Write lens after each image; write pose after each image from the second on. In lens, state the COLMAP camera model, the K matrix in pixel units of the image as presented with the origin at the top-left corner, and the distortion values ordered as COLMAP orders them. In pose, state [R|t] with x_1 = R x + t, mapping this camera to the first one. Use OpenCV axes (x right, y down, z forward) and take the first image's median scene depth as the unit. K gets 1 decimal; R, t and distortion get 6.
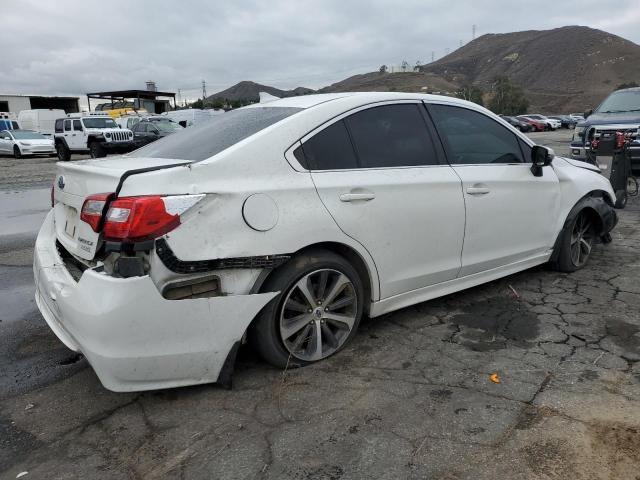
lens RADIAL K [[504.4, 0, 316.6], [0, 504.4, 239.8], [0, 0, 1]] dist [0.006850, -0.003332]
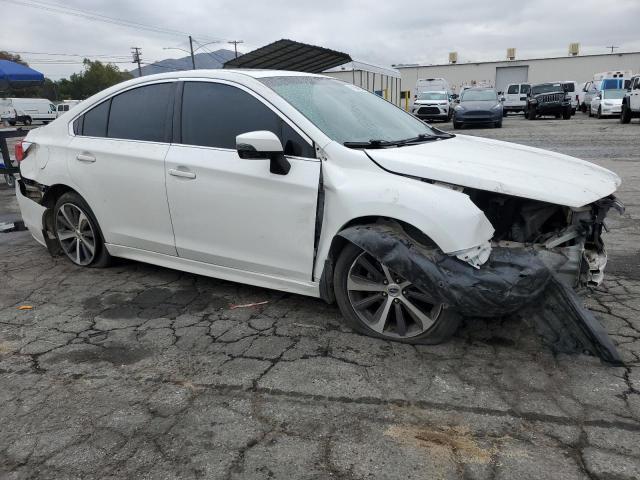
lens RADIAL K [[504.4, 0, 320.2], [0, 504.4, 238.6], [0, 0, 1]] dist [0.006850, -0.003332]
pose [[0.386684, 0.258499, -0.885242, 1.321443], [-0.189096, 0.961740, 0.198237, -0.222381], [0.902617, 0.090740, 0.420771, 0.856926]]
